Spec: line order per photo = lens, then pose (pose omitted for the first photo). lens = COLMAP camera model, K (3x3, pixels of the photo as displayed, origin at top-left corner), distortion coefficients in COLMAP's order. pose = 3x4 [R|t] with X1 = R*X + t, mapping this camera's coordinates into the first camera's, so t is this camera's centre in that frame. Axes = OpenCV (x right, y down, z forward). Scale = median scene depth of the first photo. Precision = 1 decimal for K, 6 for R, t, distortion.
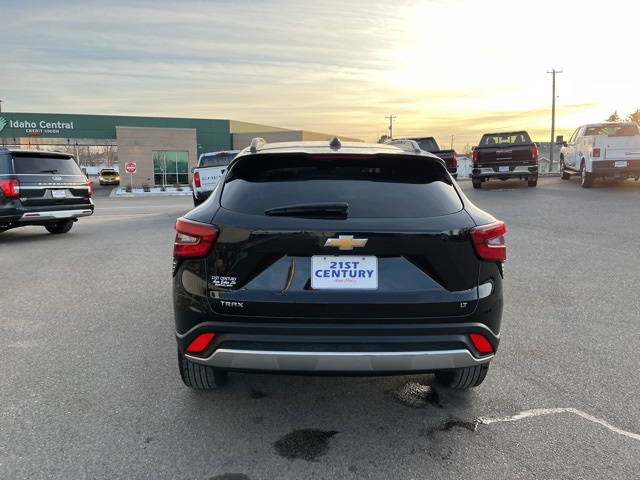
lens RADIAL K [[483.0, 0, 319.4], [0, 483.0, 234.3], [0, 0, 1]] dist [0.071430, -0.099226]
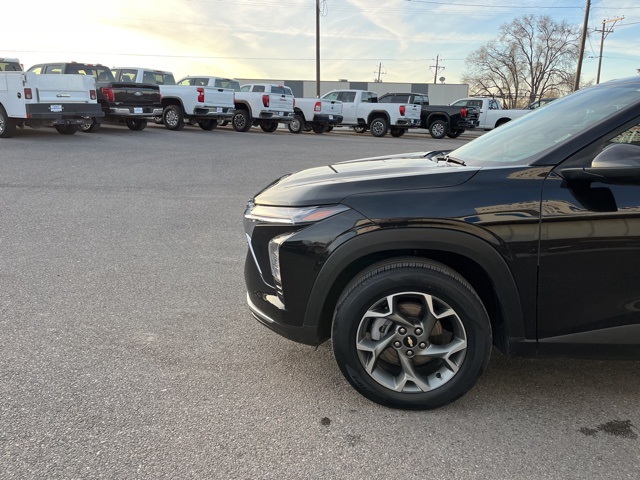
lens RADIAL K [[483.0, 0, 310.8], [0, 483.0, 237.8], [0, 0, 1]] dist [0.071430, -0.099226]
pose [[0.140362, -0.233858, 0.962086, -1.114206], [0.124862, 0.968129, 0.217110, -0.273275], [-0.982196, 0.089654, 0.165088, 2.241944]]
